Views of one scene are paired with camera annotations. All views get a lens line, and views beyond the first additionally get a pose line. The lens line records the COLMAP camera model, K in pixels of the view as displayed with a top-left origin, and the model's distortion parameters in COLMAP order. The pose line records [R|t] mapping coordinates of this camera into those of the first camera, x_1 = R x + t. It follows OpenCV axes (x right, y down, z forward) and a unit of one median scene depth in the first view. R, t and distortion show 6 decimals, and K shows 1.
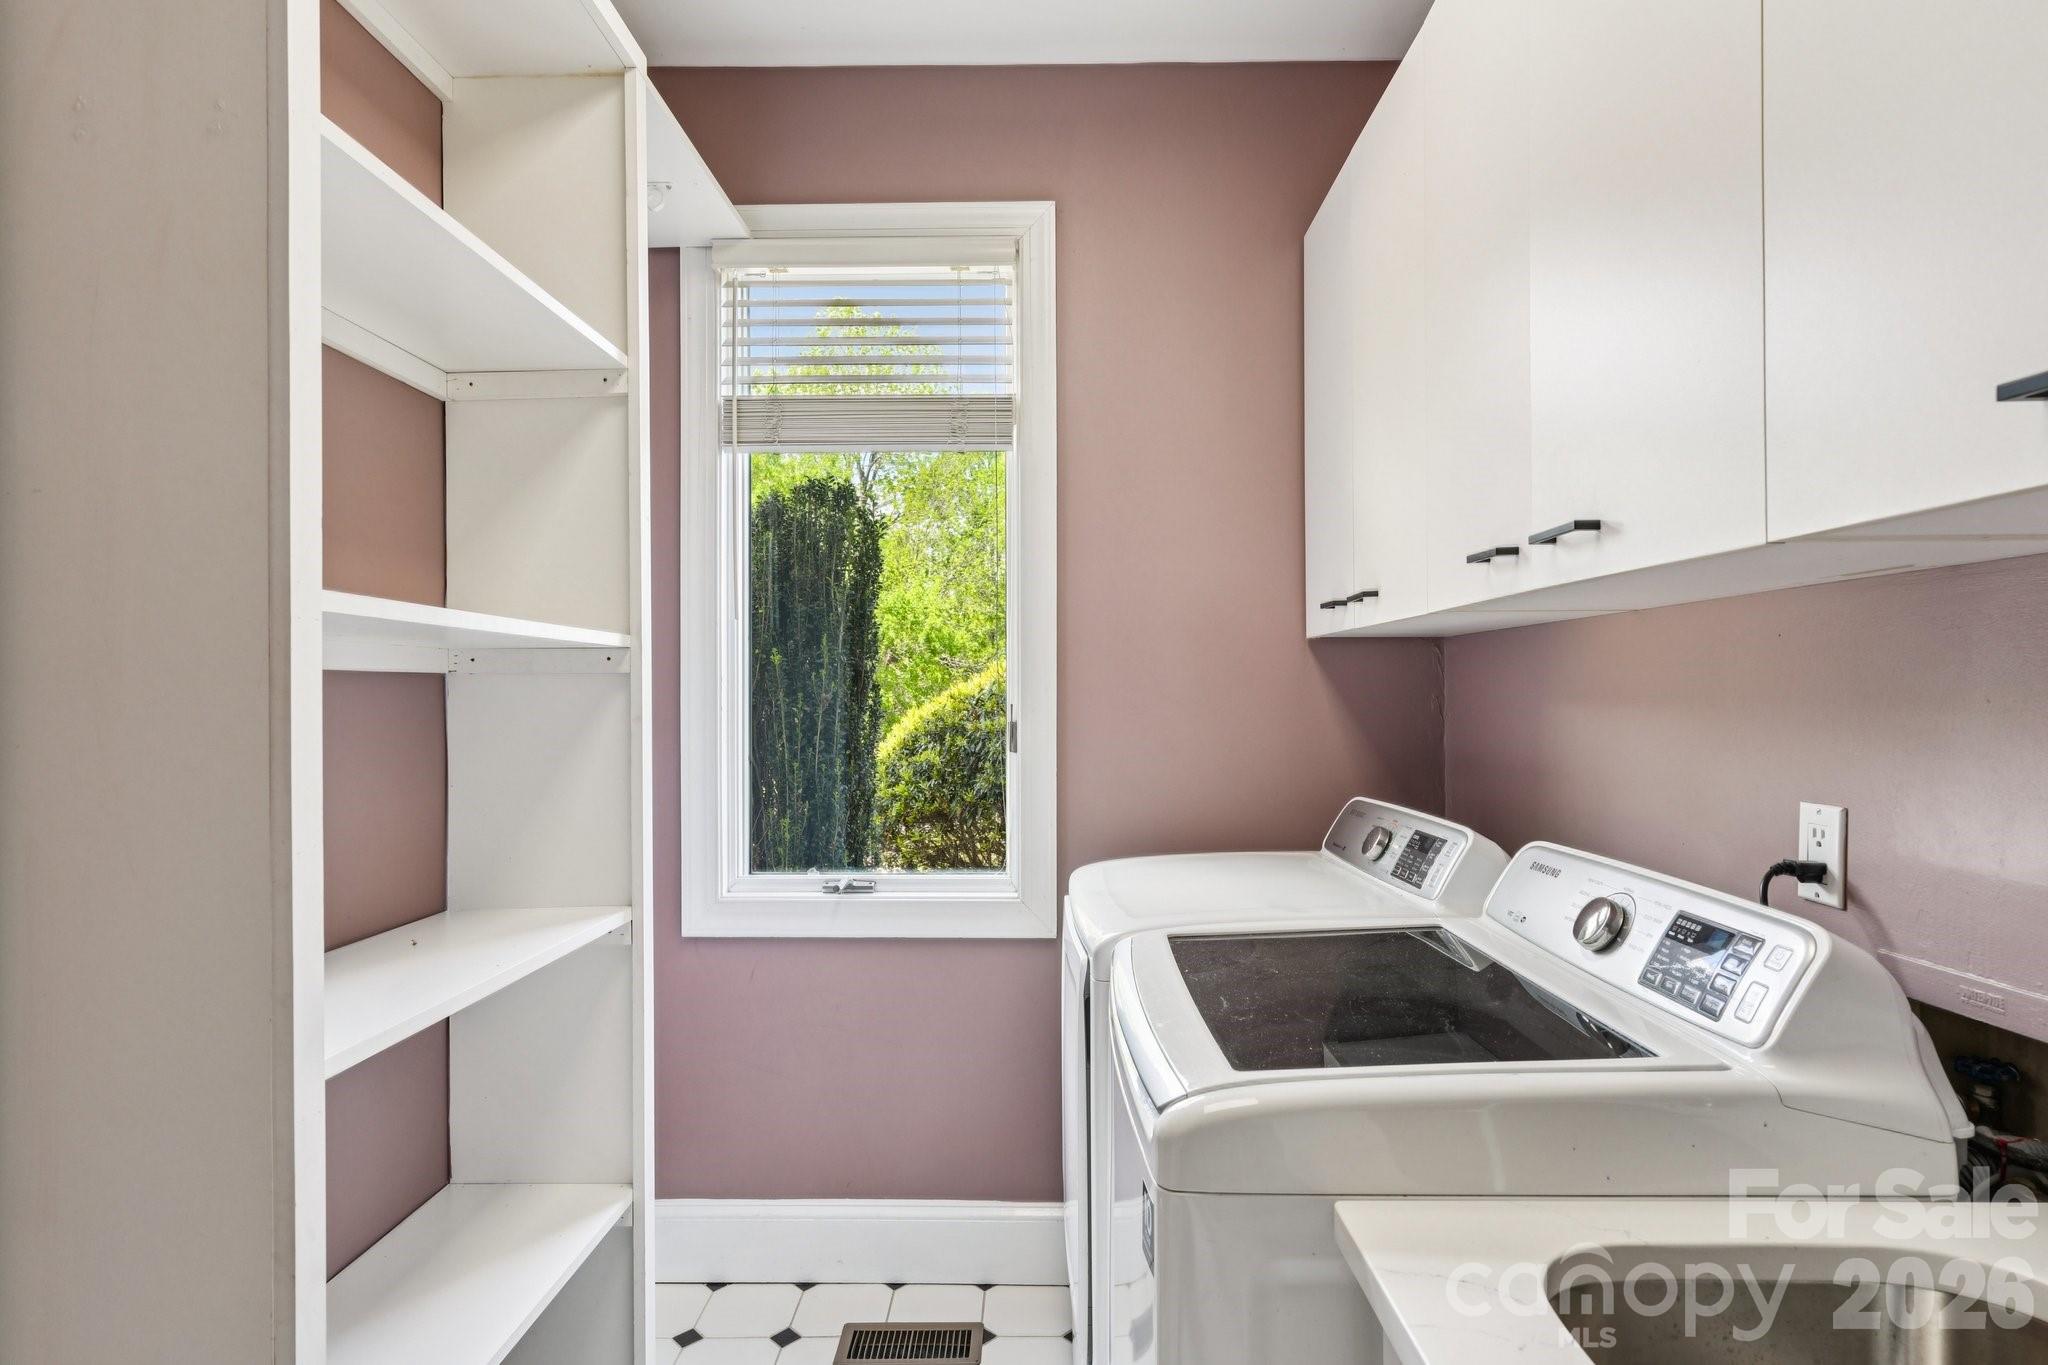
lens RADIAL K [[1072.4, 0, 1028.6], [0, 1072.4, 689.4], [0, 0, 1]] dist [0.001283, 0.000452]
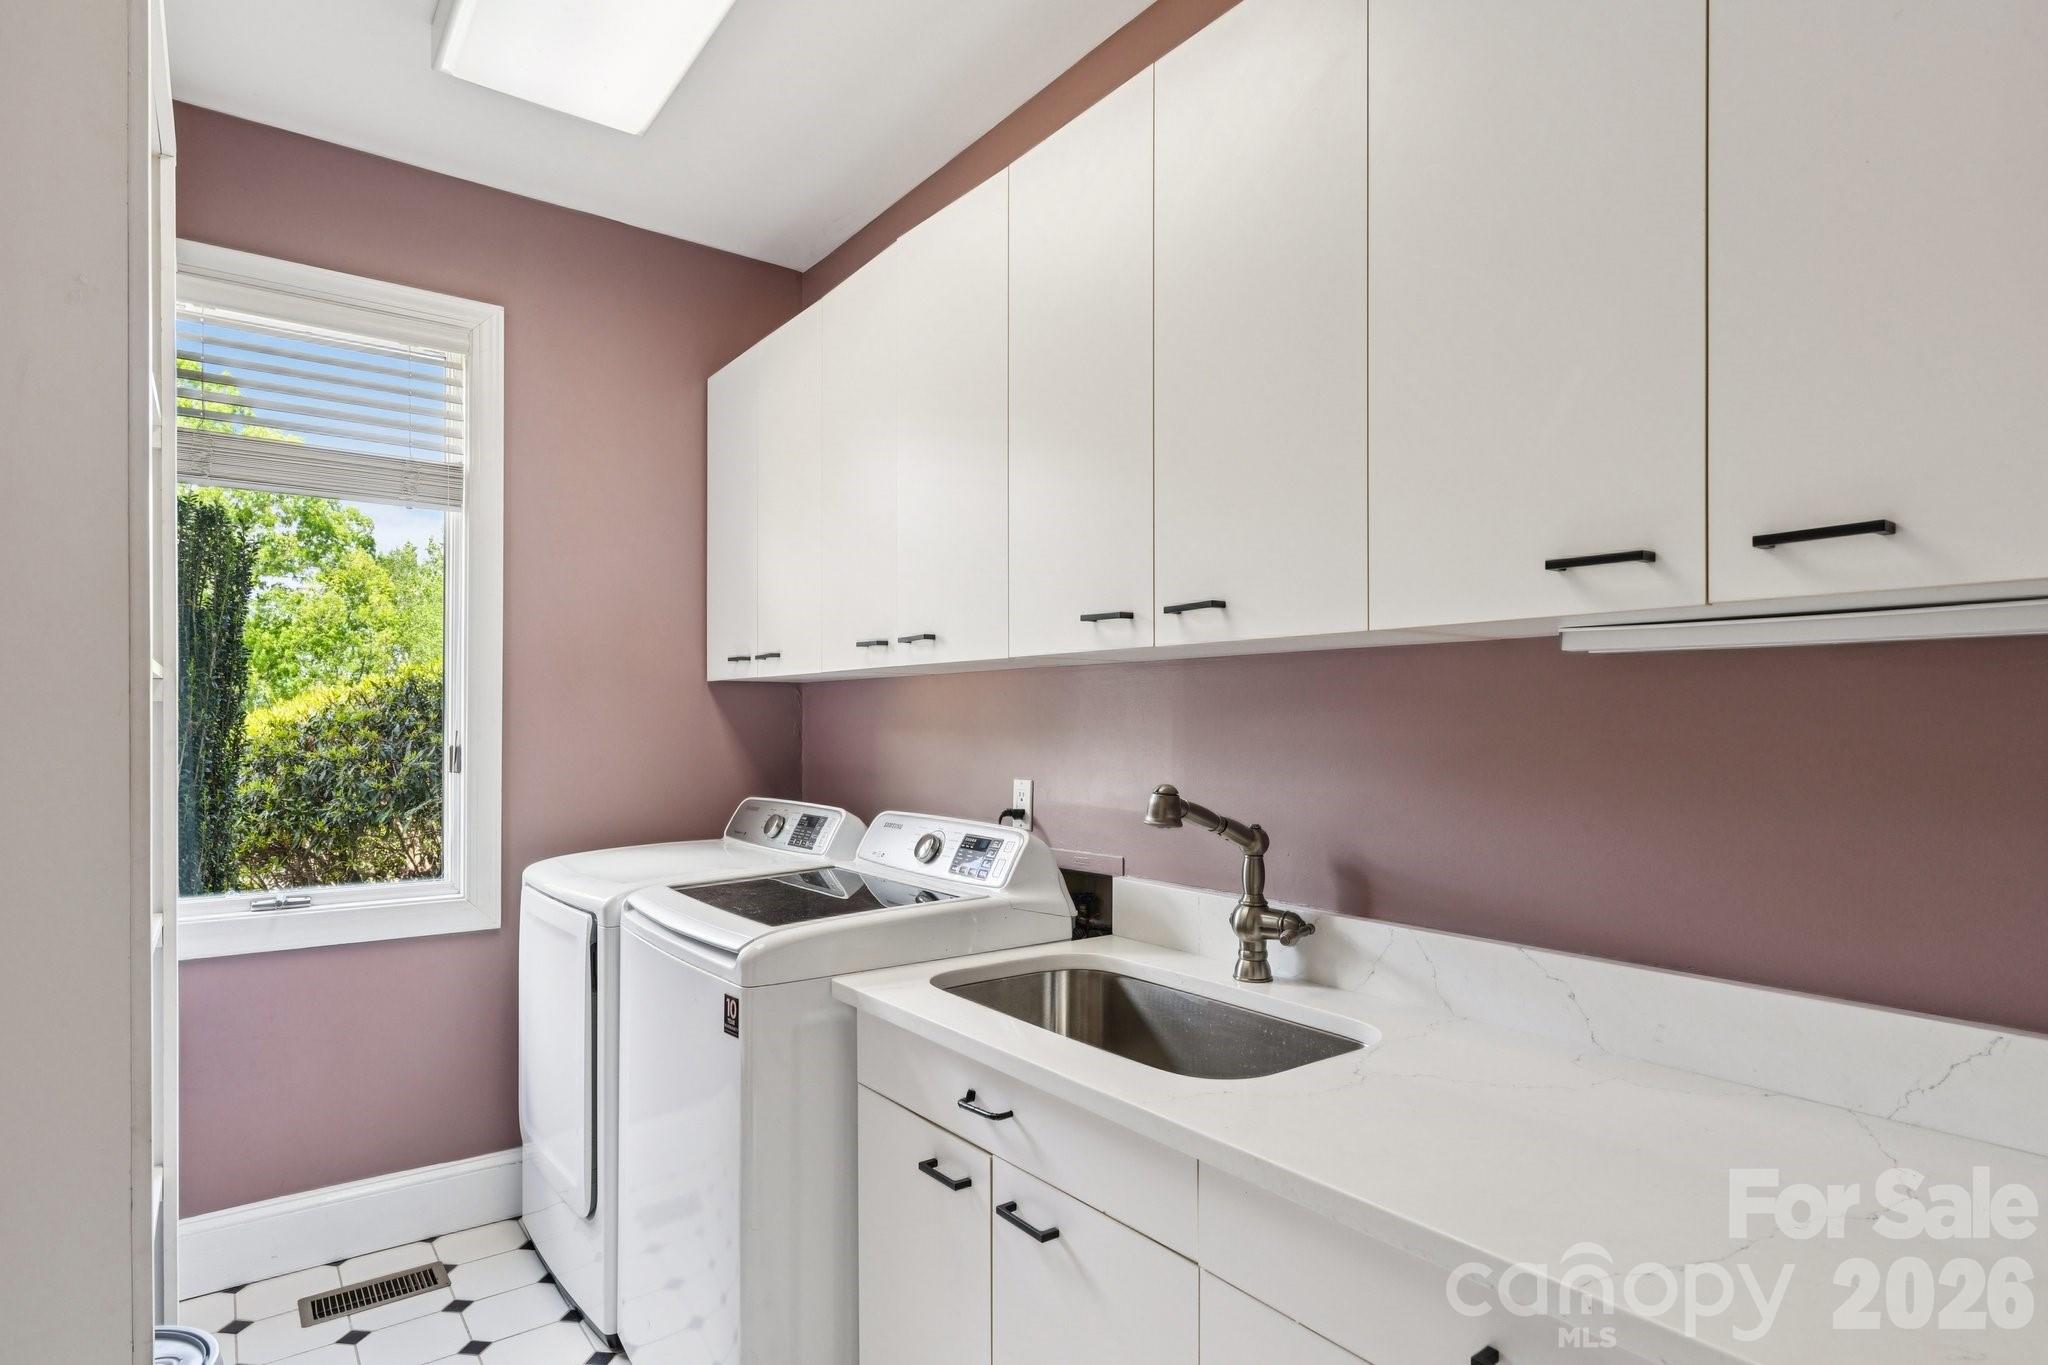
lens RADIAL K [[1072.4, 0, 1028.6], [0, 1072.4, 689.4], [0, 0, 1]] dist [0.001283, 0.000452]
pose [[0.790226, 0.023158, 0.612378, -0.311700], [-0.006527, 0.999547, -0.029377, -0.001427], [-0.612781, 0.019217, 0.790019, -0.381879]]
